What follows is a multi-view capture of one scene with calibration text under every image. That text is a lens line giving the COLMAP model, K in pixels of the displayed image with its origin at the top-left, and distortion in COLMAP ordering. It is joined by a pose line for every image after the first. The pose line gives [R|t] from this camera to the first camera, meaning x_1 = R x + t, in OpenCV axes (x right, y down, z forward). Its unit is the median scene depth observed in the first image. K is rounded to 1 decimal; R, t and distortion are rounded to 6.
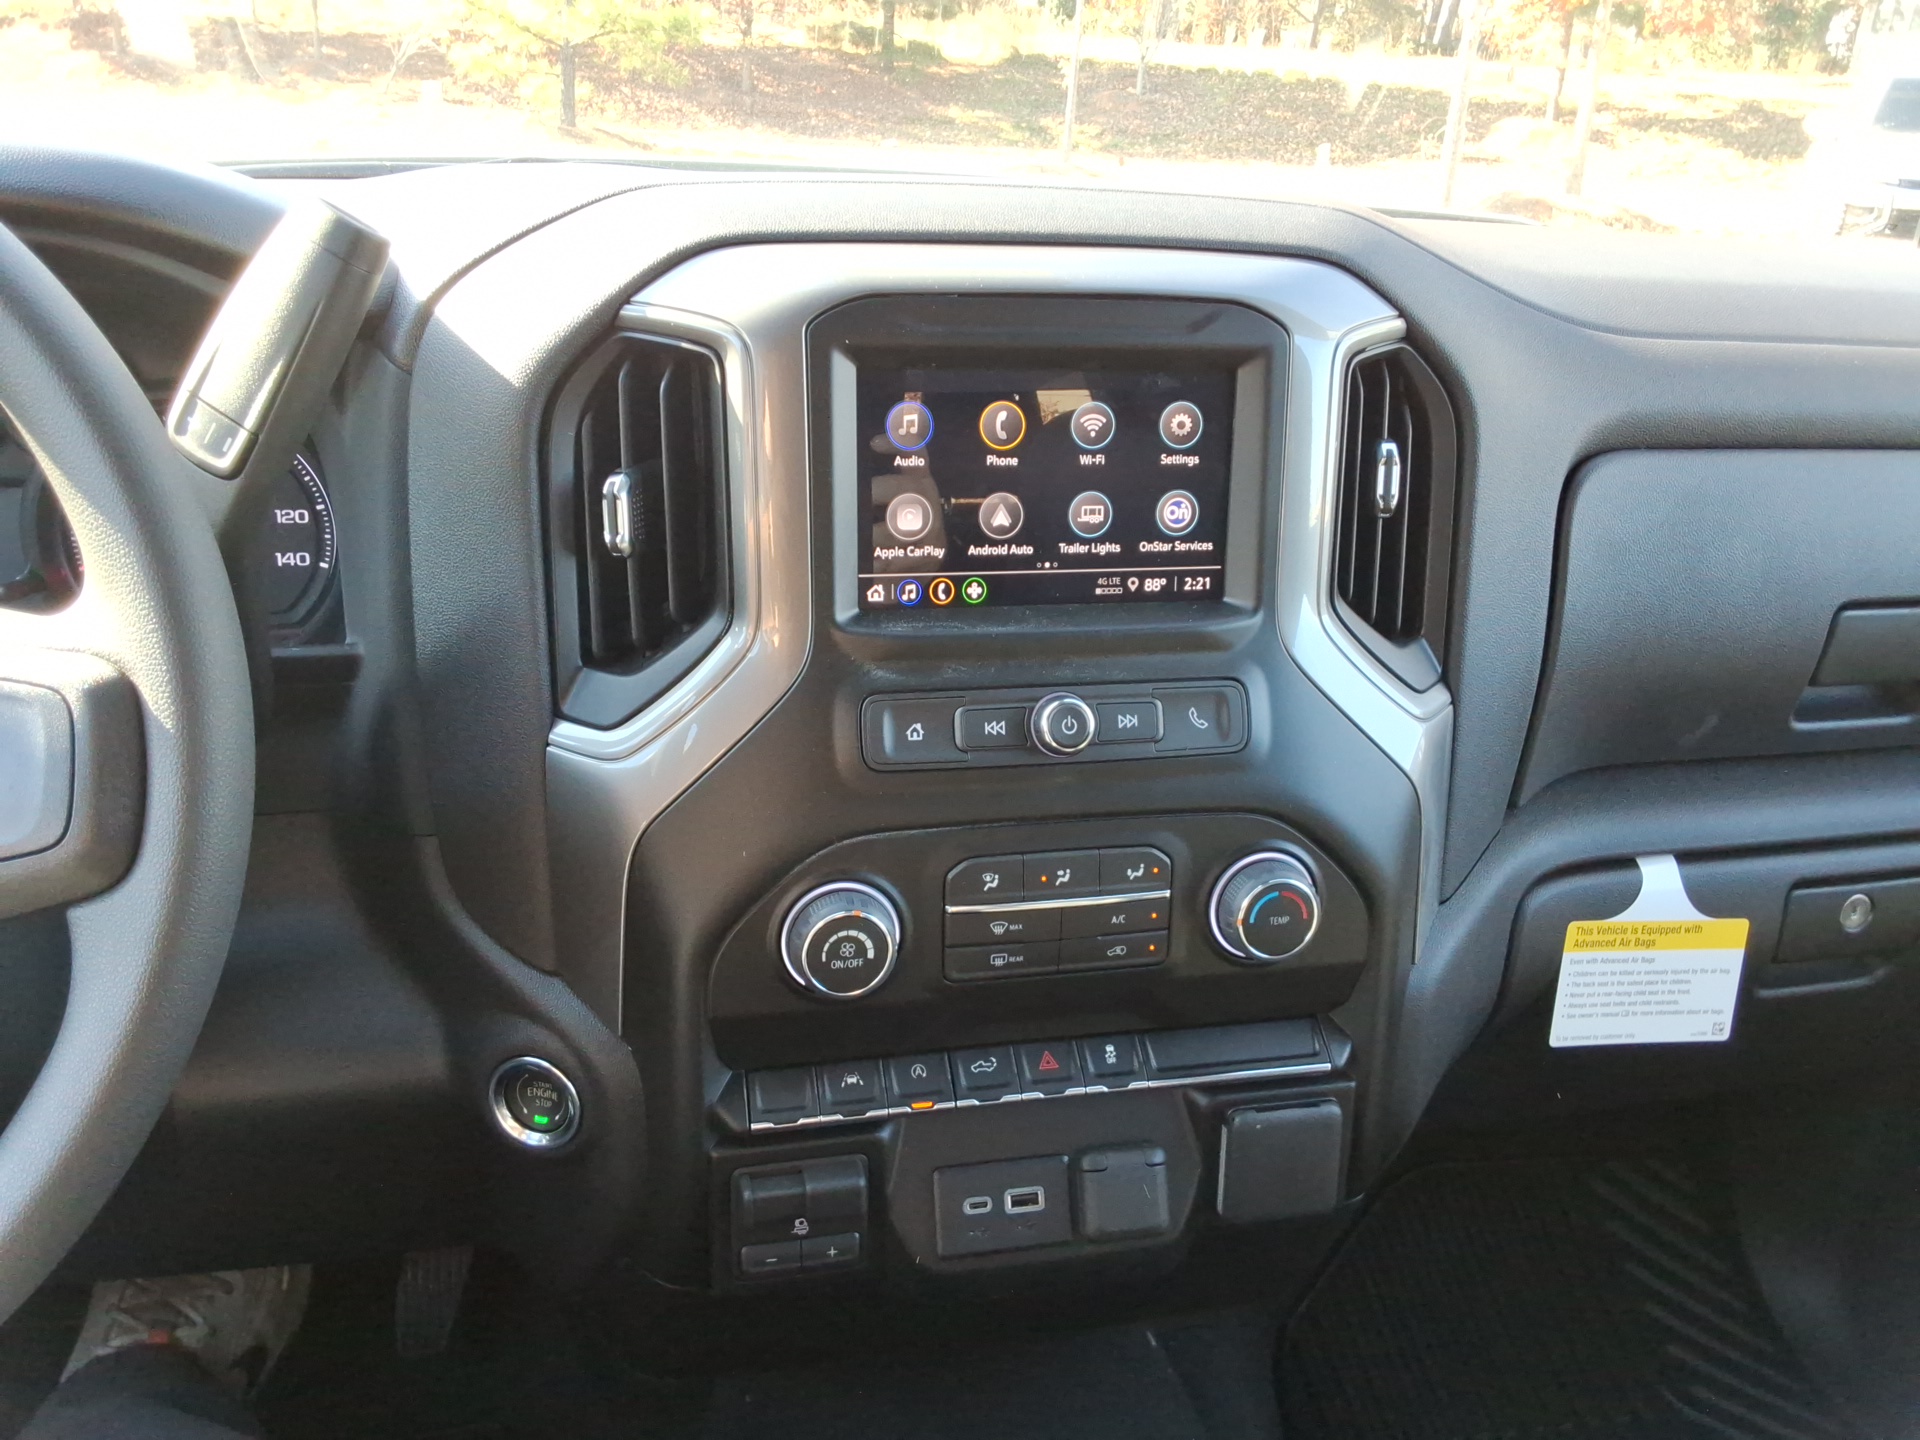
lens RADIAL K [[1556.6, 0, 974.9], [0, 1556.6, 712.9], [0, 0, 1]] dist [0.127837, -0.205142]
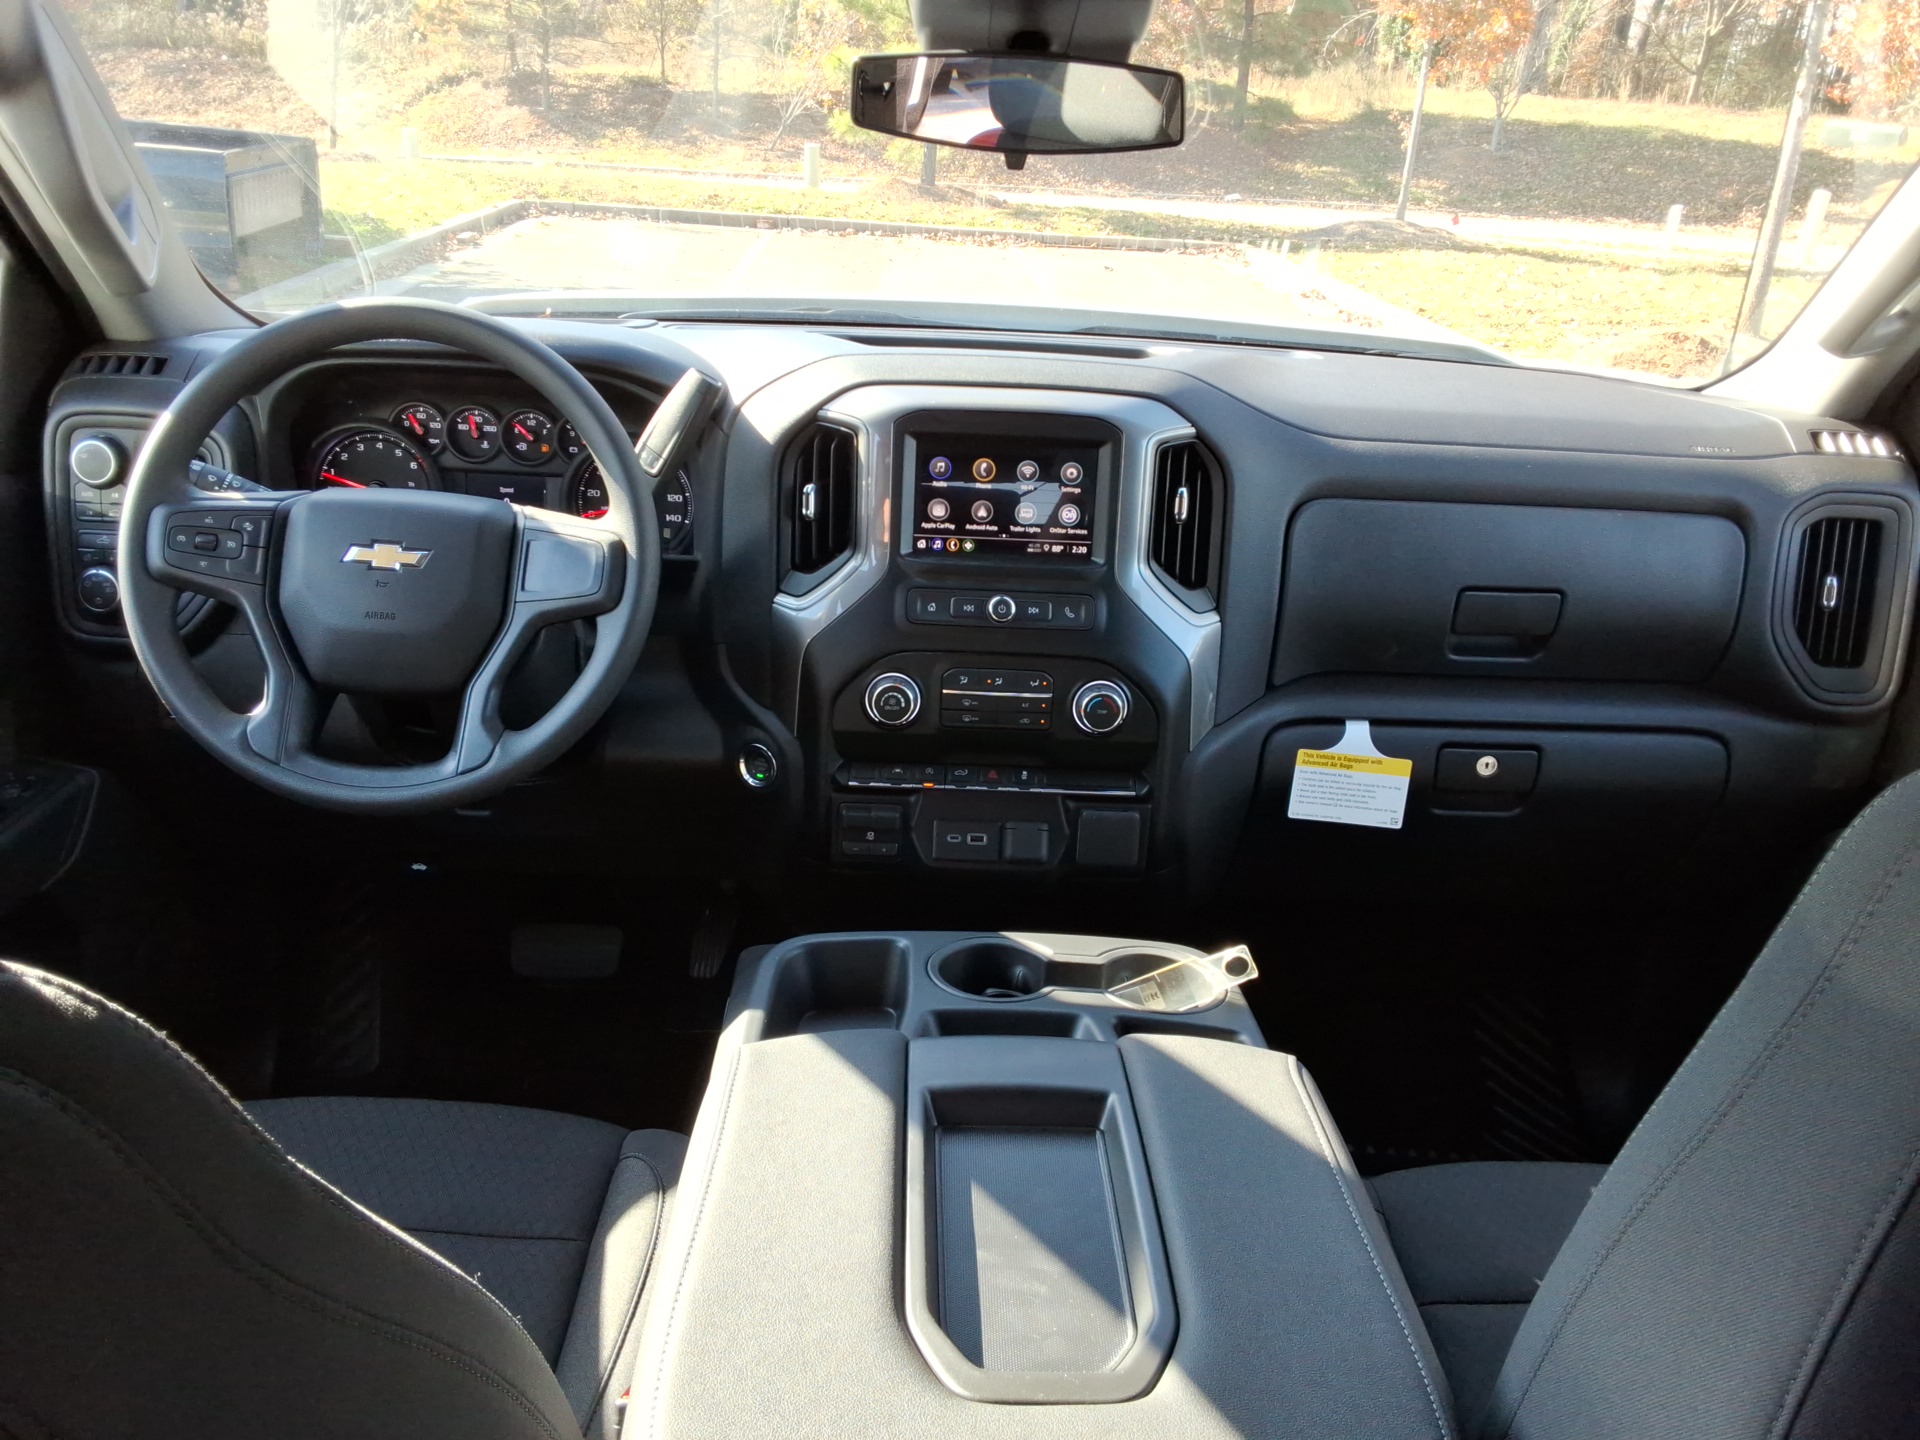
lens RADIAL K [[1535.3, 0, 987.3], [0, 1535.3, 721.4], [0, 0, 1]] dist [0.130087, -0.242149]
pose [[0.979030, 0.075393, -0.189251, 0.440904], [-0.078834, 0.996830, -0.010711, 0.182177], [0.187843, 0.025406, 0.981870, -1.062009]]
